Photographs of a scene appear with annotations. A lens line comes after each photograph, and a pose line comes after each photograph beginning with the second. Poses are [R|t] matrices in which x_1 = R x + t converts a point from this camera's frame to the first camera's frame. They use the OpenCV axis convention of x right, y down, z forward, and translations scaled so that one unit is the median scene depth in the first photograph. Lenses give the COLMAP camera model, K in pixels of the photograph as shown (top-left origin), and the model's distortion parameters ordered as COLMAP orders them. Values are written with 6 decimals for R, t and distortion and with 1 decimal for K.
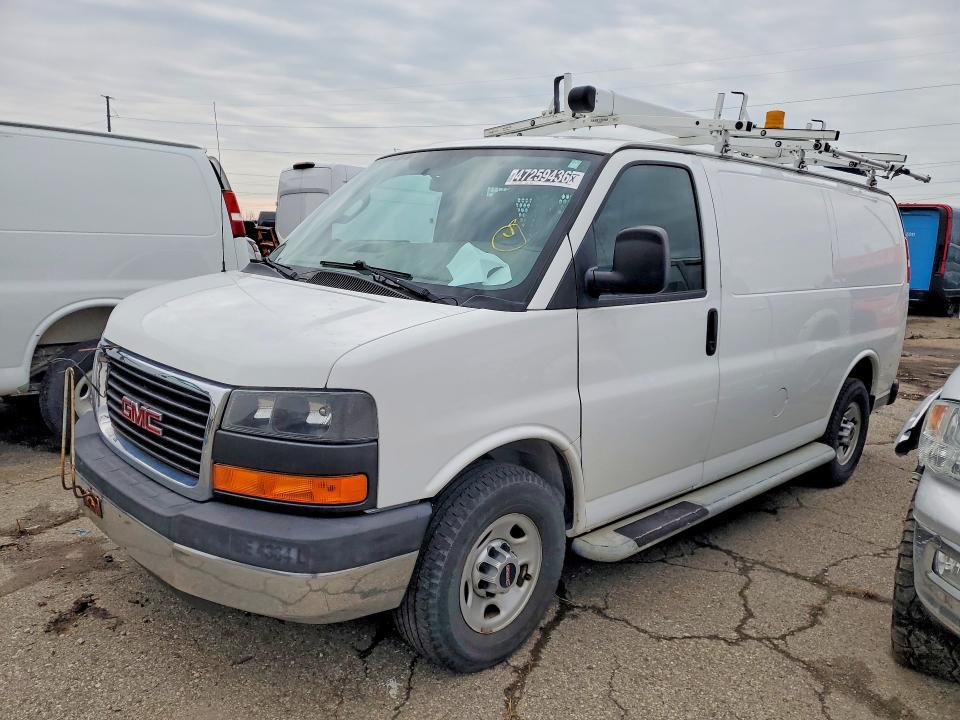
lens RADIAL K [[784.7, 0, 483.8], [0, 784.7, 404.1], [0, 0, 1]] dist [0.041573, -0.010358]
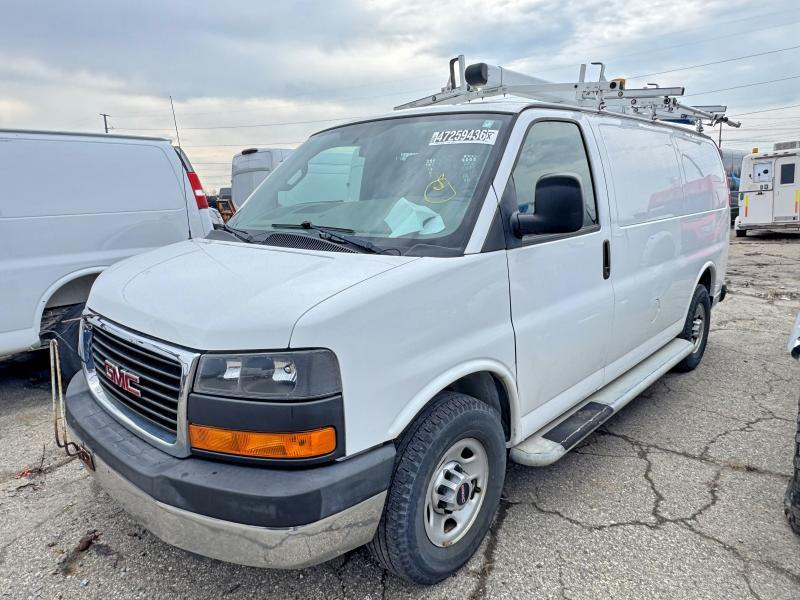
lens RADIAL K [[558.6, 0, 399.5], [0, 558.6, 316.2], [0, 0, 1]] dist [0.005569, 0.003962]
pose [[0.996946, -0.076376, 0.016291, -0.047808], [0.076289, 0.997068, 0.005925, -0.040545], [-0.016696, -0.004664, 0.999850, 0.189865]]
